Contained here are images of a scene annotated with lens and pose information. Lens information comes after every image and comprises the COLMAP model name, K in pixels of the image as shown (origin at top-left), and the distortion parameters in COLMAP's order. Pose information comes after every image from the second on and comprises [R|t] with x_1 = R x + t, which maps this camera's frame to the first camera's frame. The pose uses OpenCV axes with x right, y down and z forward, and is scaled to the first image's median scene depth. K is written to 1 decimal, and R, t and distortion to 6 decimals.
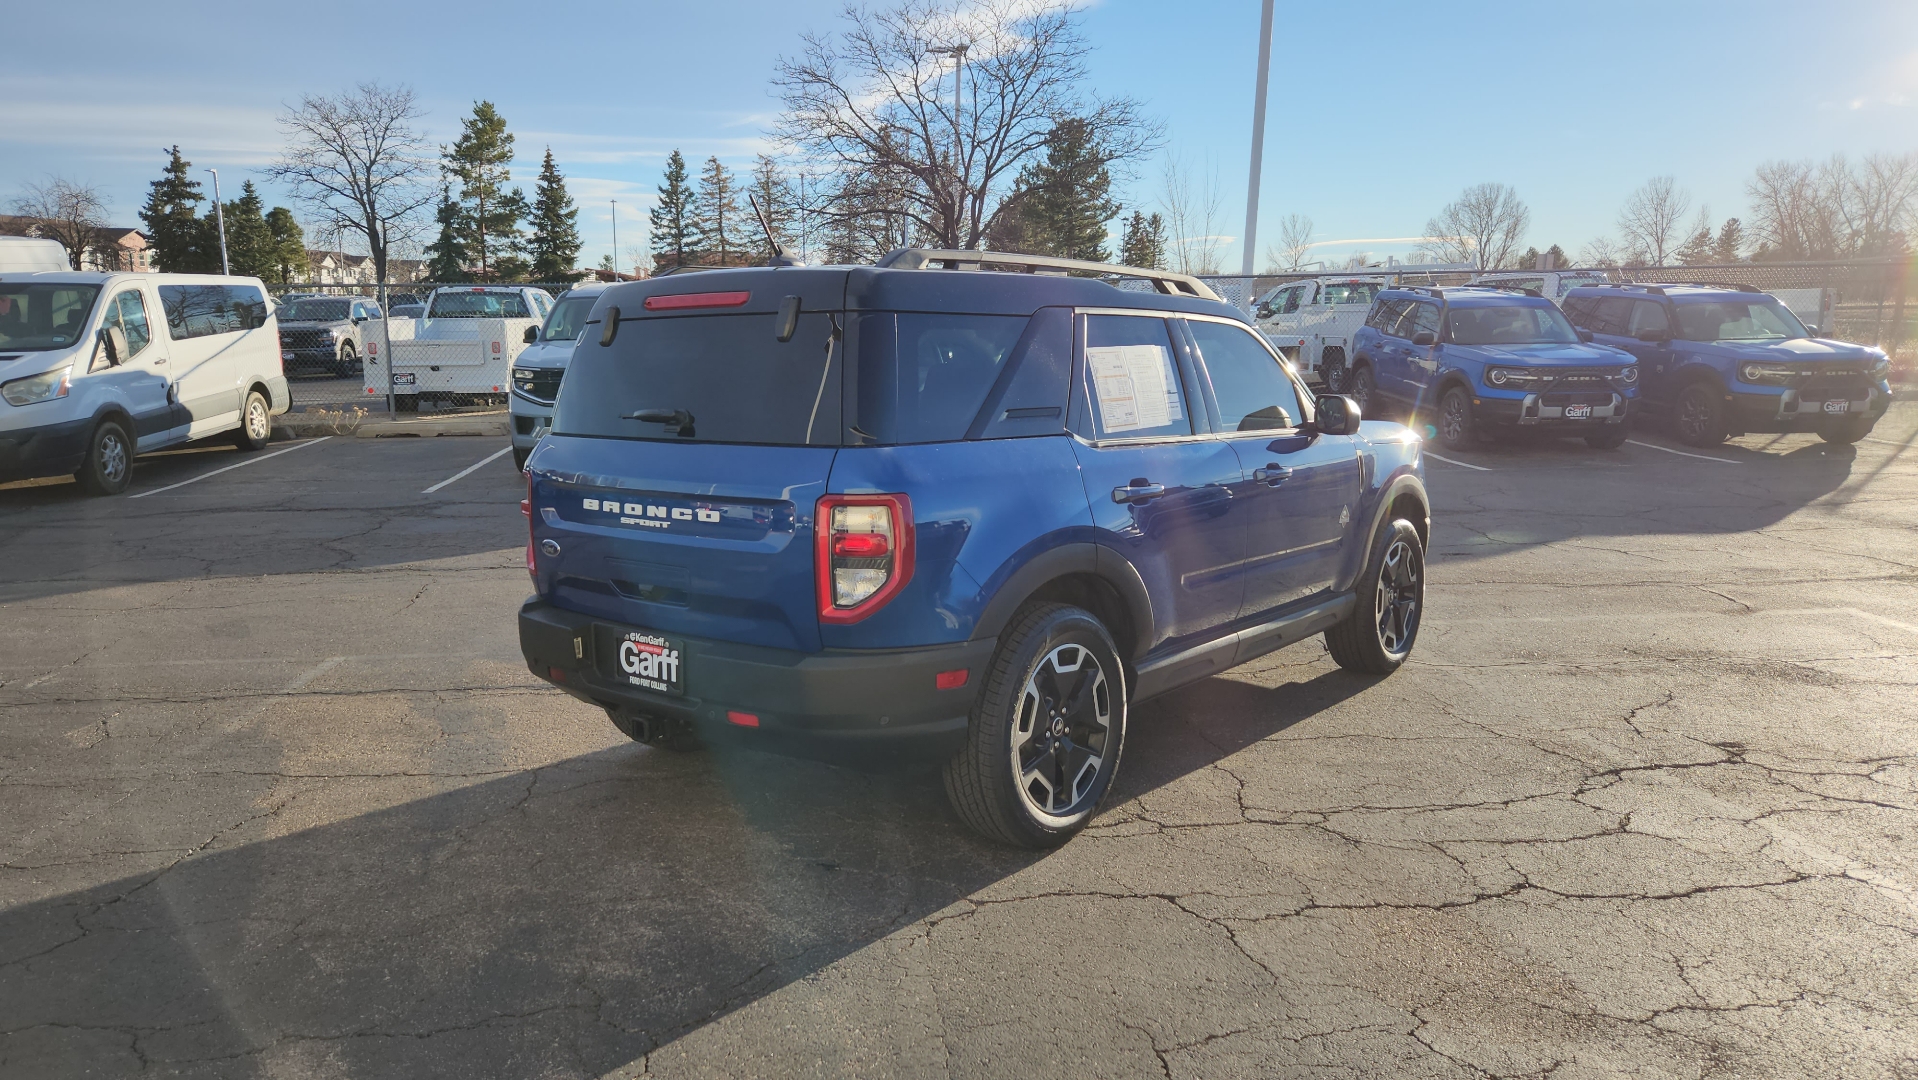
lens RADIAL K [[1275.9, 0, 930.5], [0, 1275.9, 518.8], [0, 0, 1]] dist [0.075757, -0.062994]
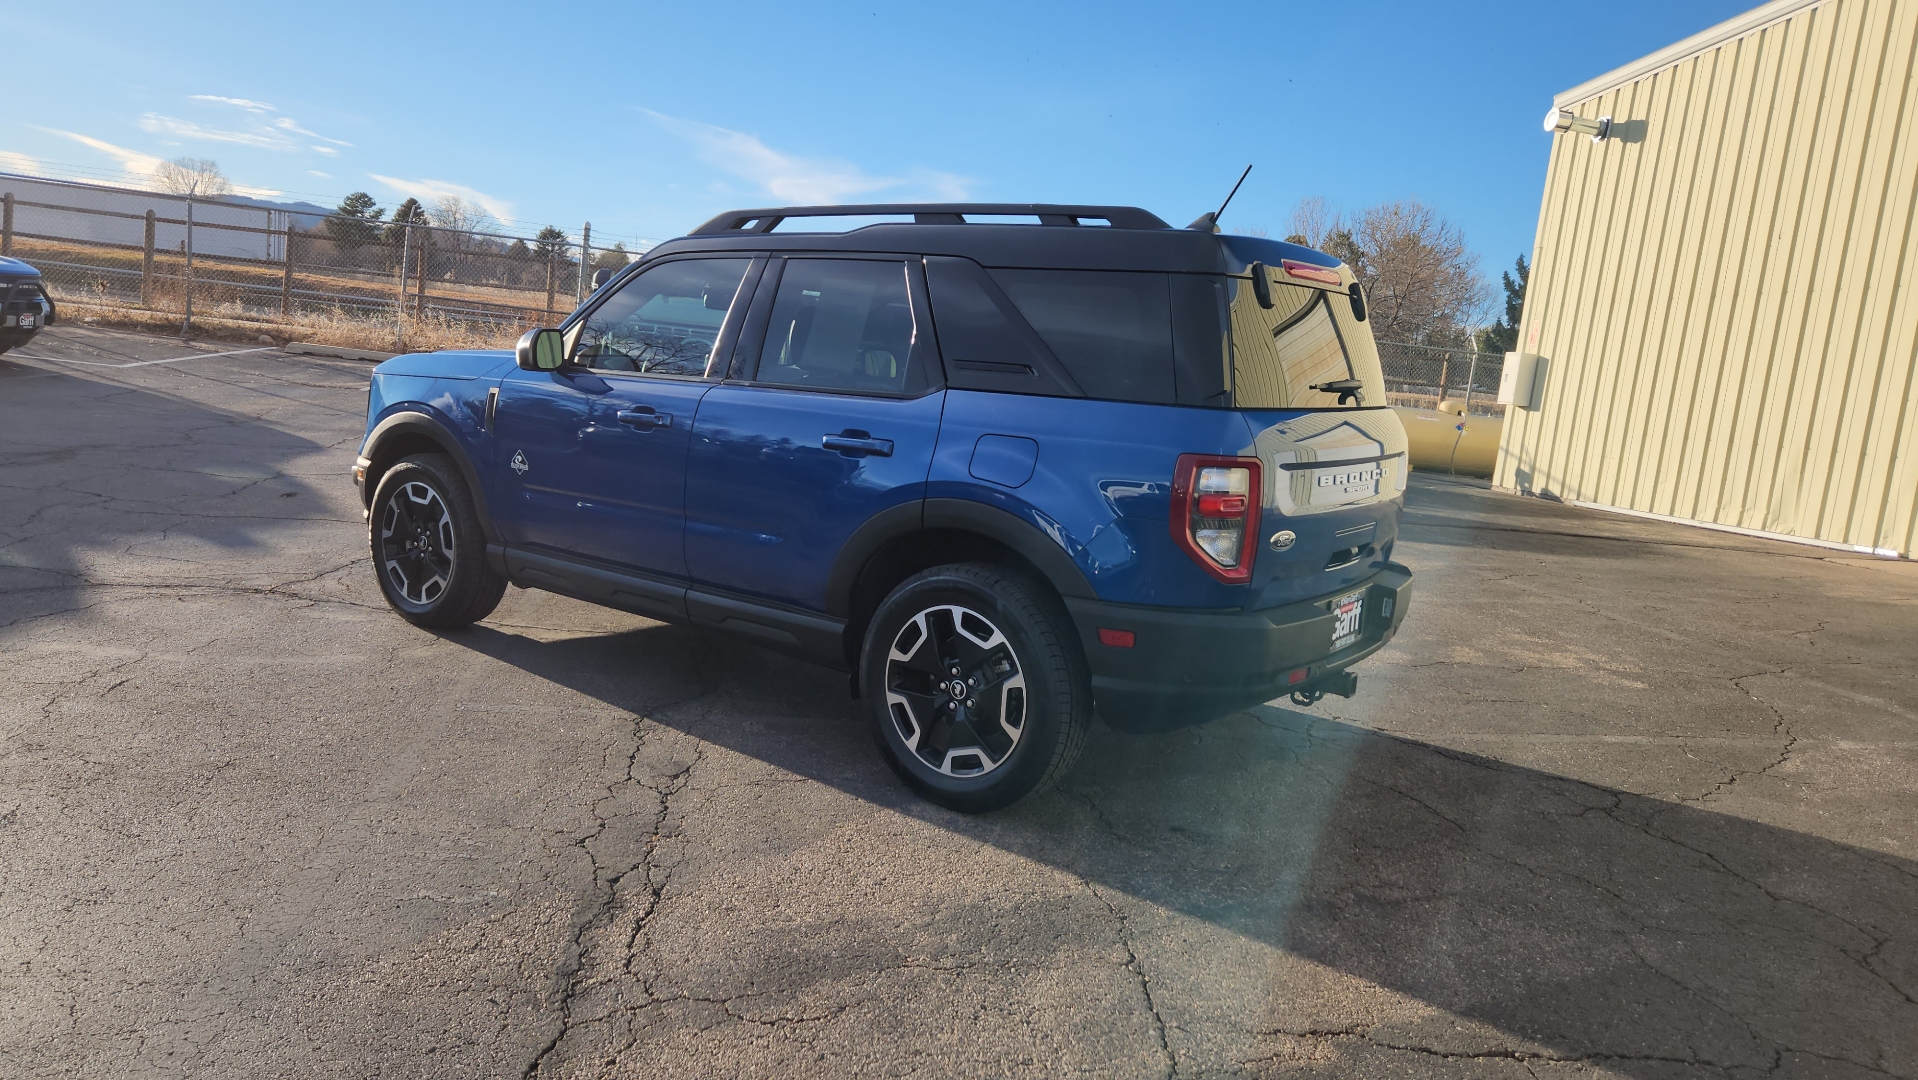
lens RADIAL K [[1277.8, 0, 921.3], [0, 1277.8, 510.1], [0, 0, 1]] dist [0.071677, -0.057167]
pose [[-0.047077, -0.127059, 0.990777, -0.144851], [0.052957, 0.990165, 0.129497, -0.015595], [-0.997487, 0.058565, -0.039885, 0.161985]]
